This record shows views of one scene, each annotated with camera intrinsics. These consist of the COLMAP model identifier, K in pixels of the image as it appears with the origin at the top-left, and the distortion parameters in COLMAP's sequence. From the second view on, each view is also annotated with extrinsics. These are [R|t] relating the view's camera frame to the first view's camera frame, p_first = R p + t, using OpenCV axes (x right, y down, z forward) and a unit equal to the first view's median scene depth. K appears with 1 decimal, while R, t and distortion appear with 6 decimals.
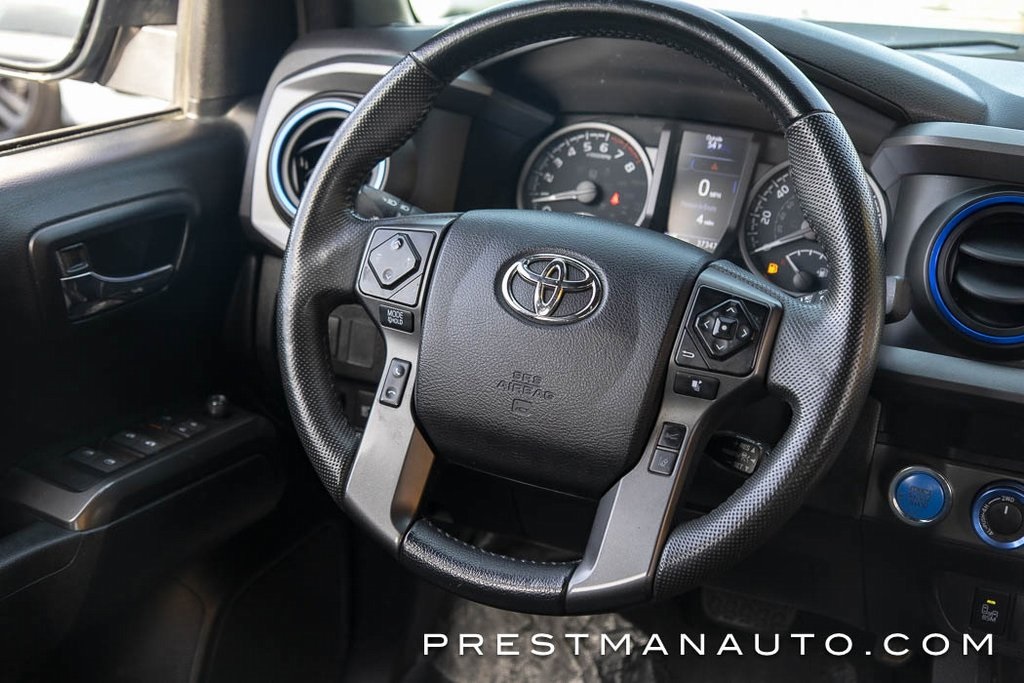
lens RADIAL K [[1454.0, 0, 517.8], [0, 1454.0, 348.7], [0, 0, 1]] dist [0.031677, 0.000000]
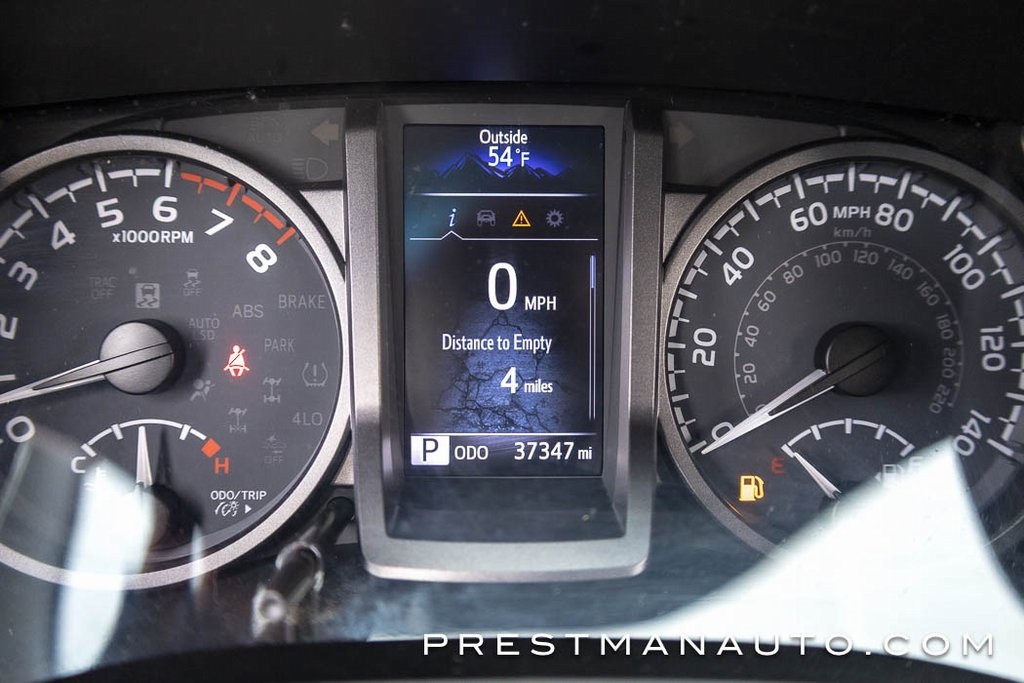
lens RADIAL K [[970.8, 0, 508.8], [0, 970.8, 339.1], [0, 0, 1]] dist [0.003980, 0.000000]
pose [[0.897616, -0.214942, 0.384819, 0.045020], [0.179946, 0.975673, 0.125229, -0.143888], [-0.402374, -0.043161, 0.914457, 0.899744]]
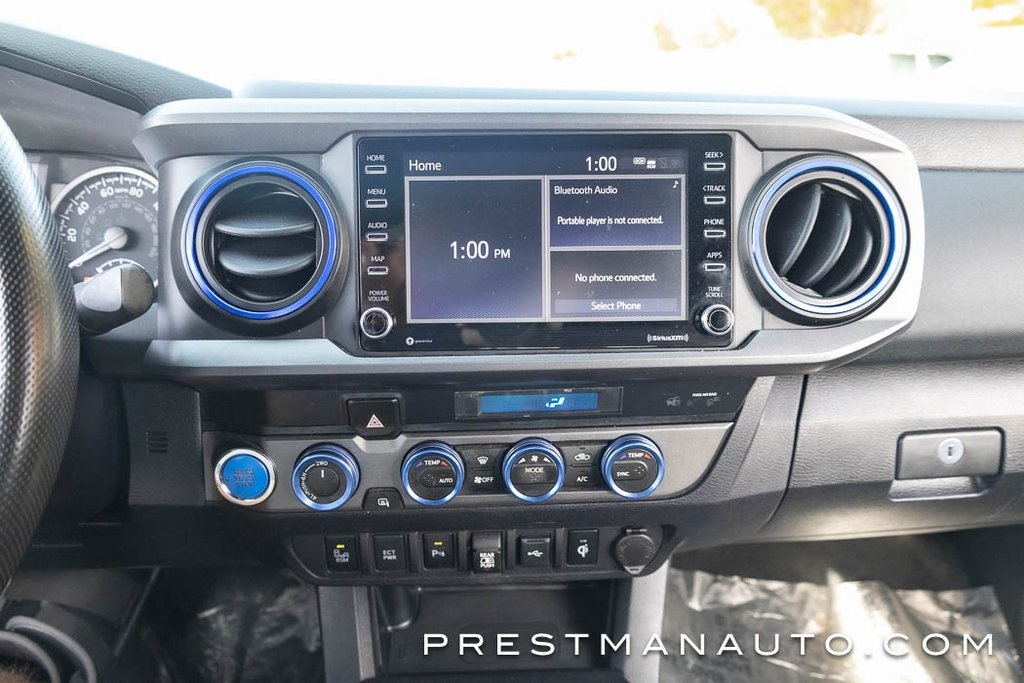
lens RADIAL K [[693.1, 0, 516.1], [0, 693.1, 335.2], [0, 0, 1]] dist [-0.024919, 0.000418]
pose [[0.881631, -0.197317, 0.428711, 0.251898], [0.187011, 0.980103, 0.066517, 0.007091], [-0.433306, 0.021530, 0.900990, 0.473393]]
